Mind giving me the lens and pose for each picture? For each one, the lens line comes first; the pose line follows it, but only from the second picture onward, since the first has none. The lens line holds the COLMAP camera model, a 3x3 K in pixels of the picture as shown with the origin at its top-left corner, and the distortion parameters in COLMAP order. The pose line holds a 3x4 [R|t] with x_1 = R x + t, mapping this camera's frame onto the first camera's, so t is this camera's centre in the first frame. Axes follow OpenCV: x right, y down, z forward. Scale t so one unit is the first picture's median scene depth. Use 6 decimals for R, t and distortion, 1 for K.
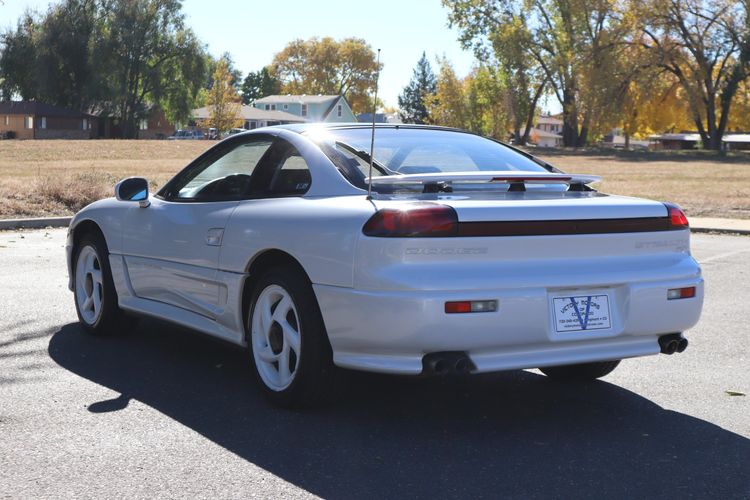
lens RADIAL K [[1411.0, 0, 375.0], [0, 1411.0, 250.0], [0, 0, 1]] dist [-0.168699, 0.341018]
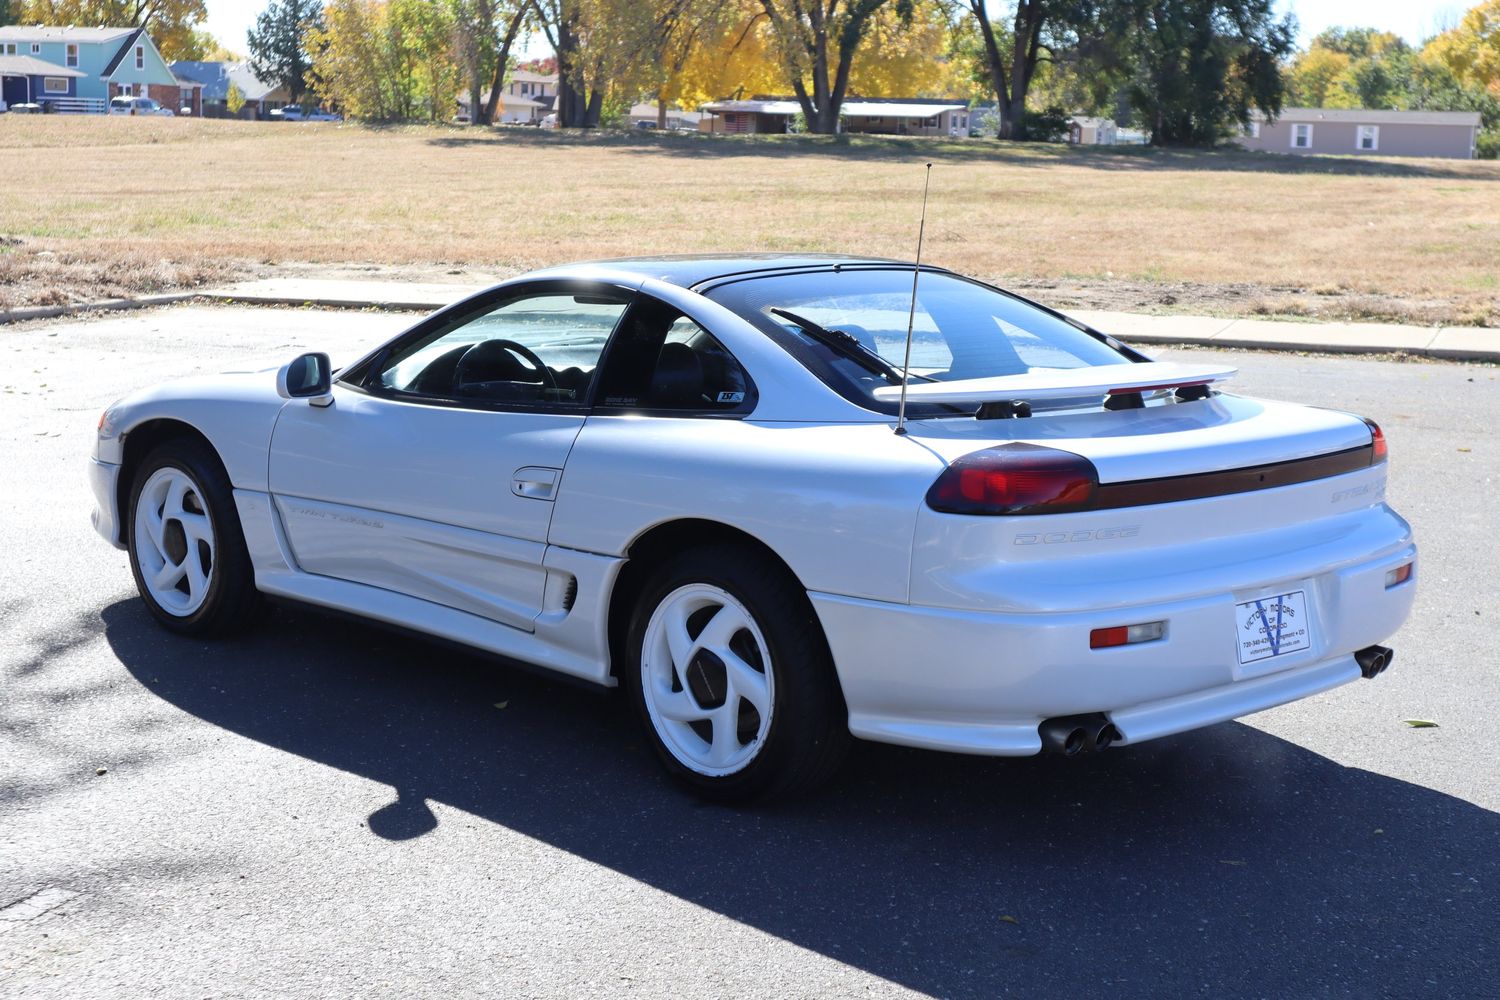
lens RADIAL K [[2488.2, 0, 750.0], [0, 2488.2, 500.0], [0, 0, 1]] dist [-0.027257, -0.048297]
pose [[0.974729, -0.030193, 0.221341, -0.244147], [0.012230, 0.996551, 0.082082, -0.079653], [-0.223055, -0.077301, 0.971736, 0.053590]]
